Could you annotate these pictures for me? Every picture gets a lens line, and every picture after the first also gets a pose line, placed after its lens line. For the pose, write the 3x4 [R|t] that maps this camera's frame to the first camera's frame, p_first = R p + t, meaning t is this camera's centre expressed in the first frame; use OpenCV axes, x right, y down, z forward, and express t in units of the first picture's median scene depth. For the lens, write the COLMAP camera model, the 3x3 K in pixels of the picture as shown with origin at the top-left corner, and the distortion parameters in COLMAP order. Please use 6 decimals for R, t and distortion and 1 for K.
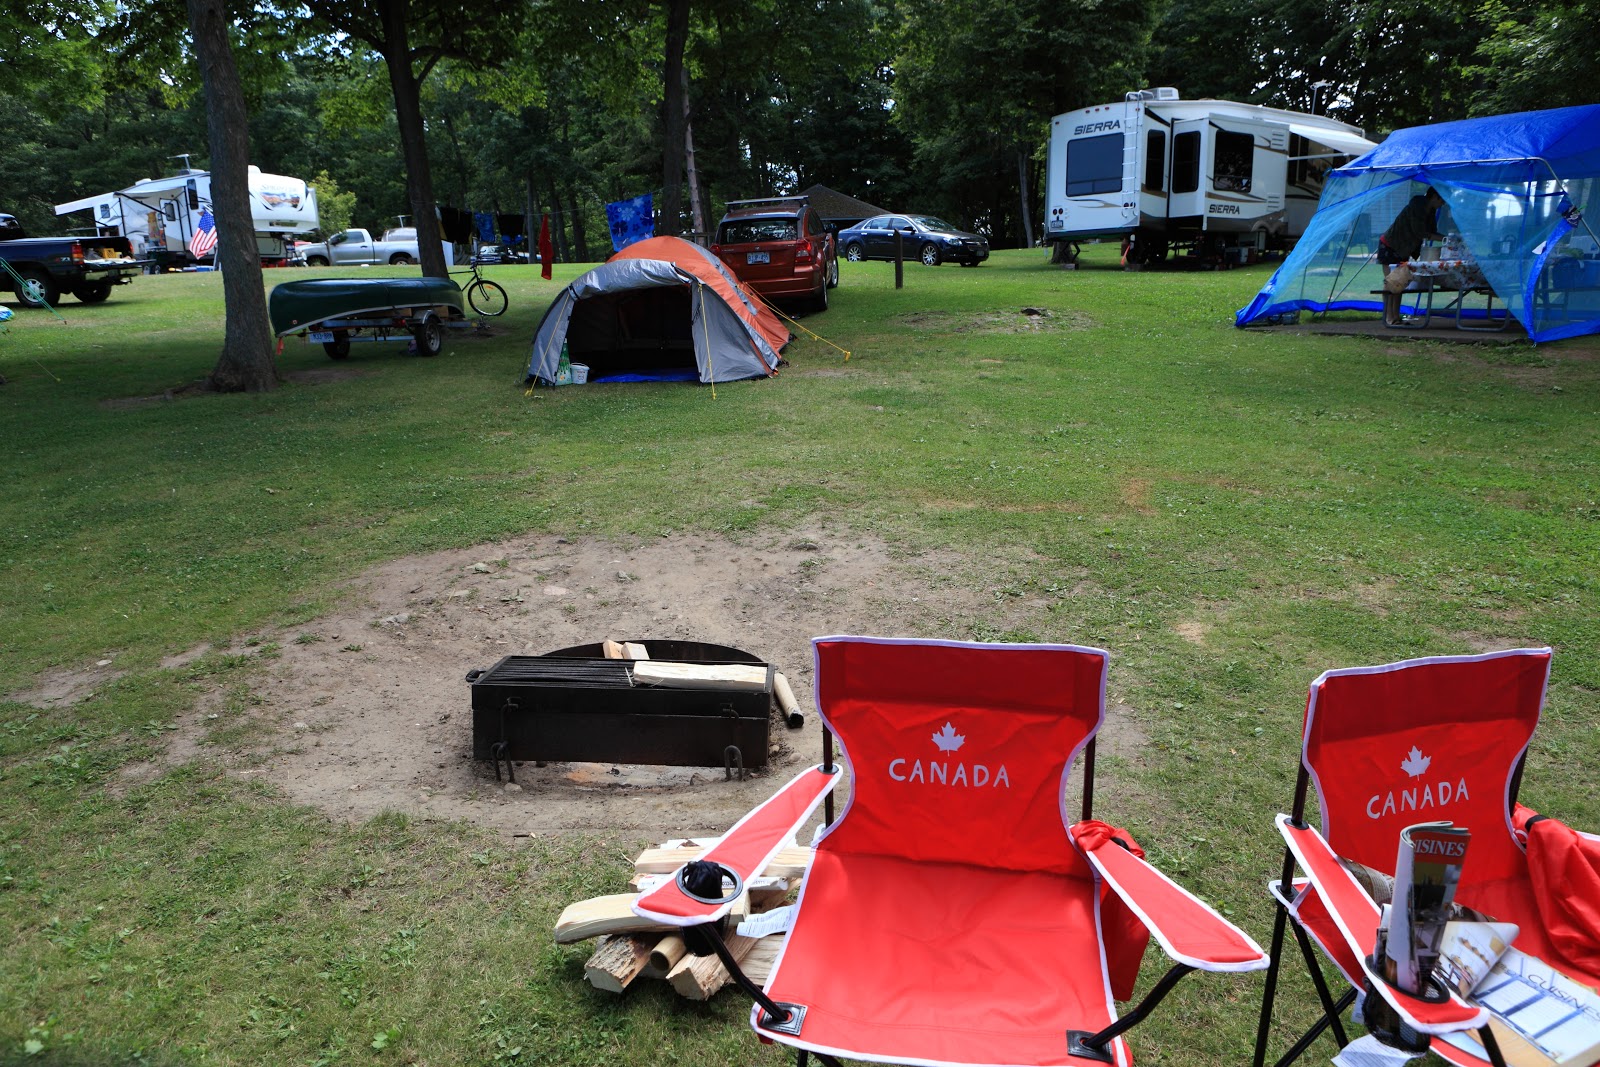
lens RADIAL K [[1072.5, 0, 800.0], [0, 1072.5, 533.5], [0, 0, 1]] dist [-0.004280, 0.002228]
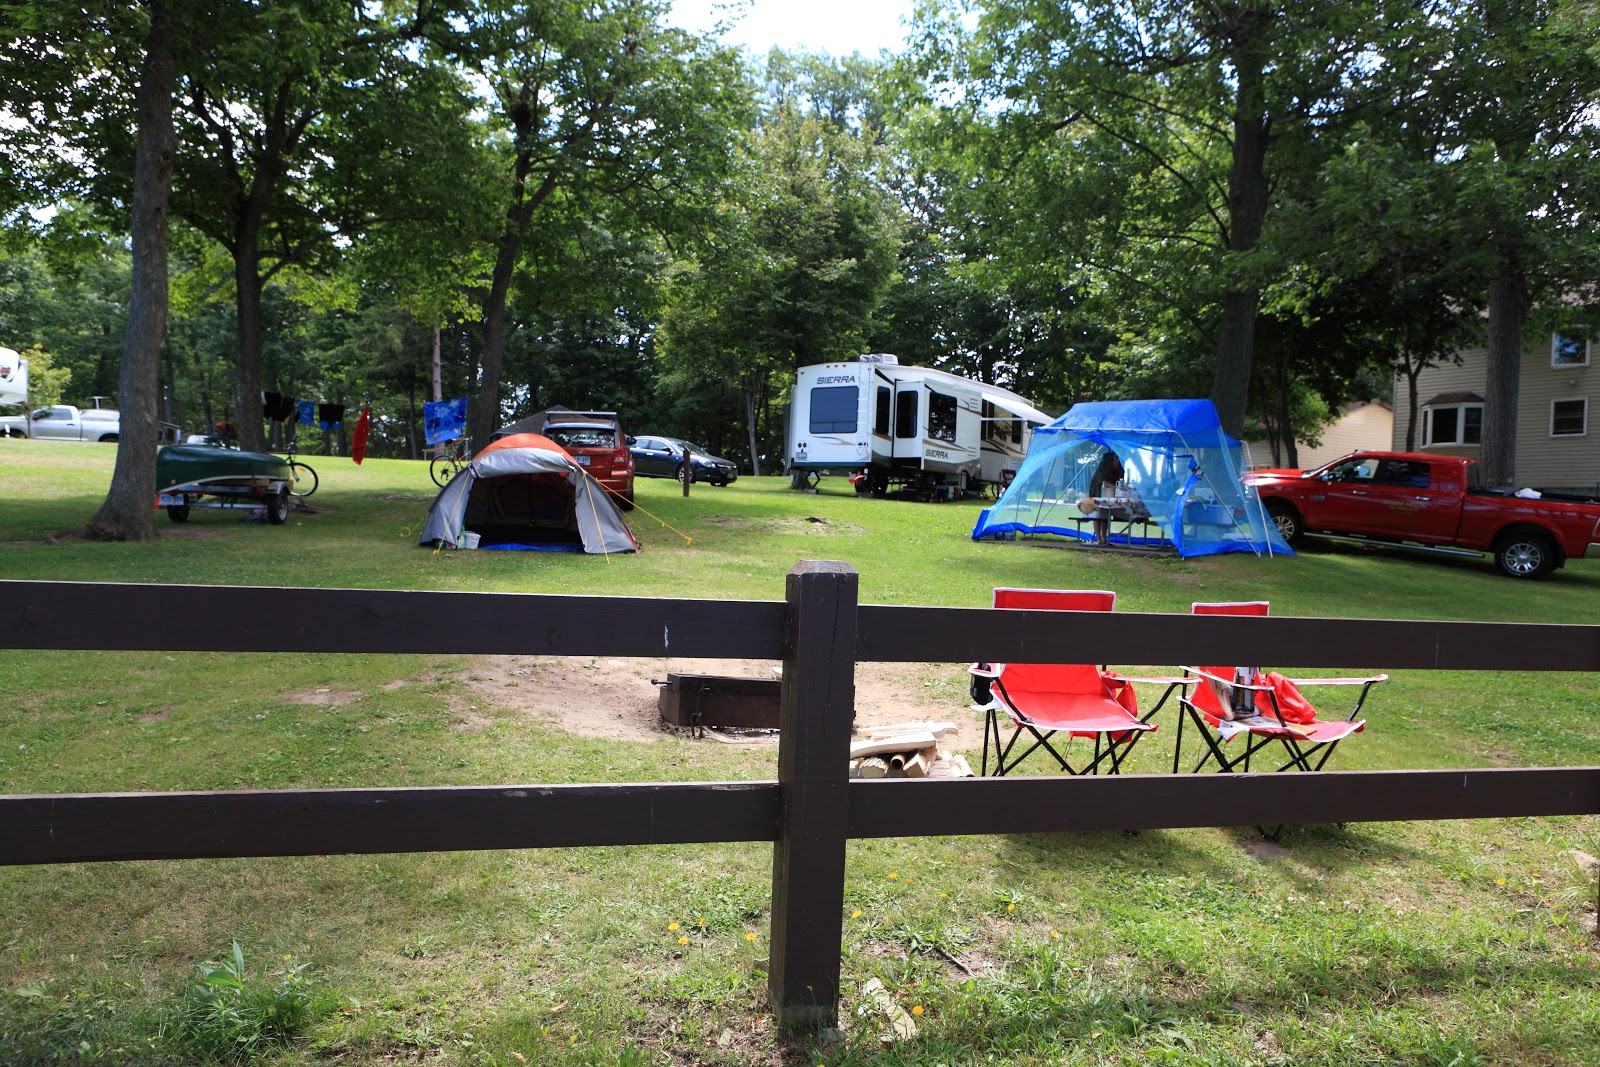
lens RADIAL K [[1072.5, 0, 800.0], [0, 1072.5, 533.5], [0, 0, 1]] dist [-0.004280, 0.002228]
pose [[0.960440, 0.057796, 0.272425, -0.078081], [-0.000608, 0.978661, -0.205482, 0.035025], [-0.278488, 0.197188, 0.939980, -0.080905]]
